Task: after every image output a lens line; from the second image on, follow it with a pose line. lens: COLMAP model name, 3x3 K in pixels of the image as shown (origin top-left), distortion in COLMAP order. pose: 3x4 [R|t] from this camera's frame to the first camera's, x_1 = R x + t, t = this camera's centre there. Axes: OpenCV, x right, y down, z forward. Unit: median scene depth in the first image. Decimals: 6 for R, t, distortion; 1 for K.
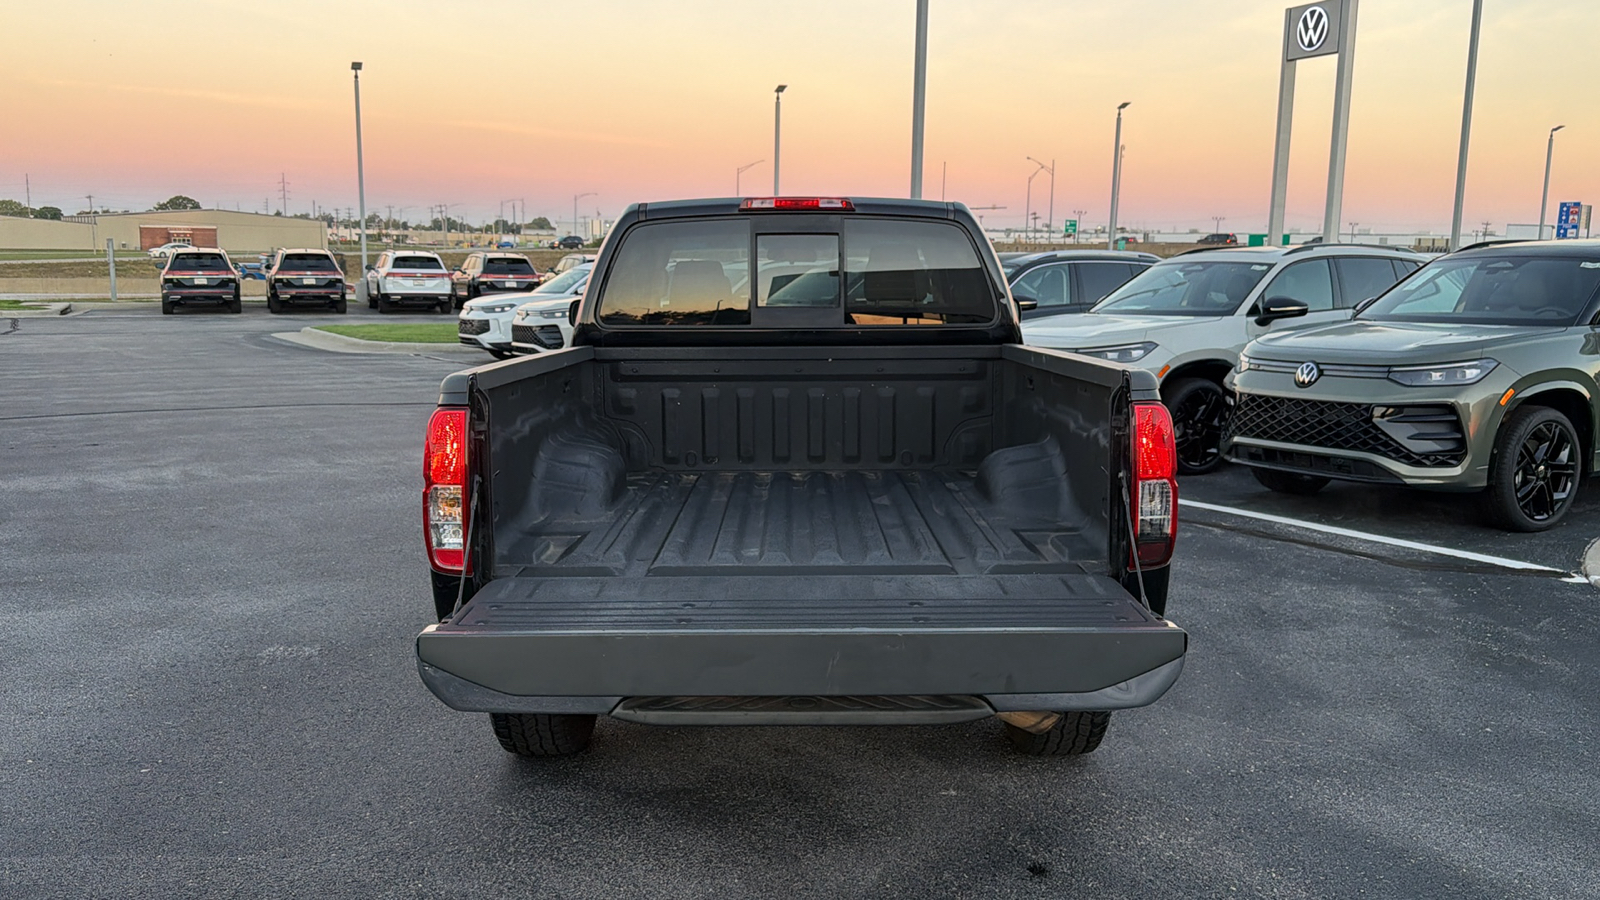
lens RADIAL K [[1351.7, 0, 806.1], [0, 1351.7, 458.5], [0, 0, 1]] dist [0.184405, -0.383854]
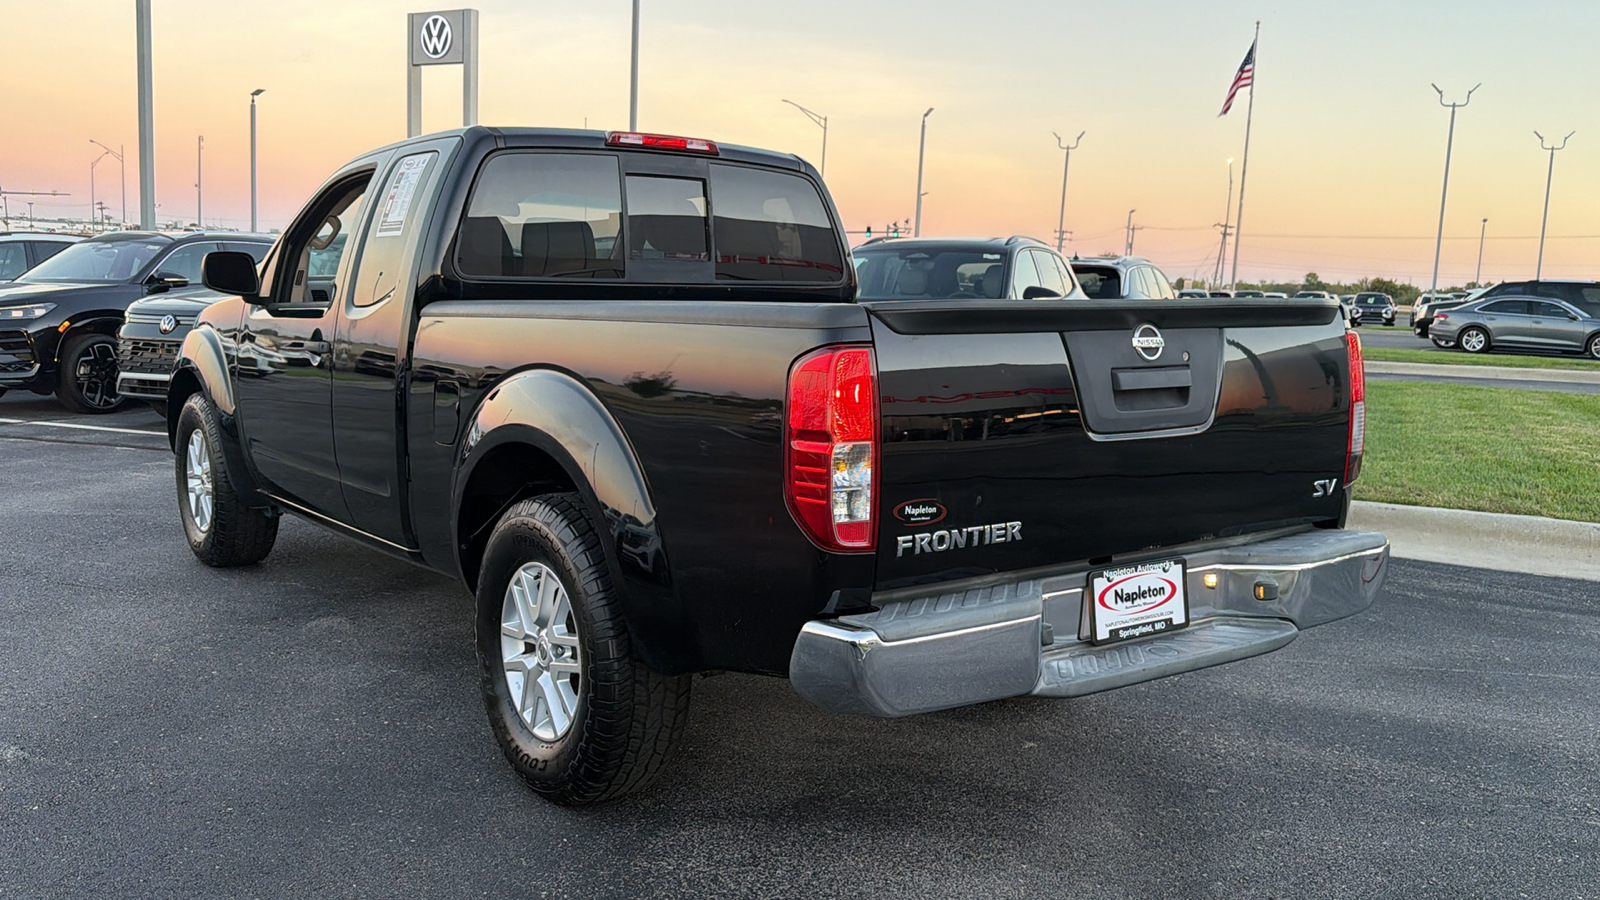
lens RADIAL K [[1355.0, 0, 800.0], [0, 1355.0, 450.0], [0, 0, 1]] dist [0.168020, -0.333641]
pose [[0.806625, -0.058165, 0.588194, -0.314154], [0.063046, 0.997936, 0.012225, 0.004994], [-0.587691, 0.027222, 0.808627, 0.154170]]
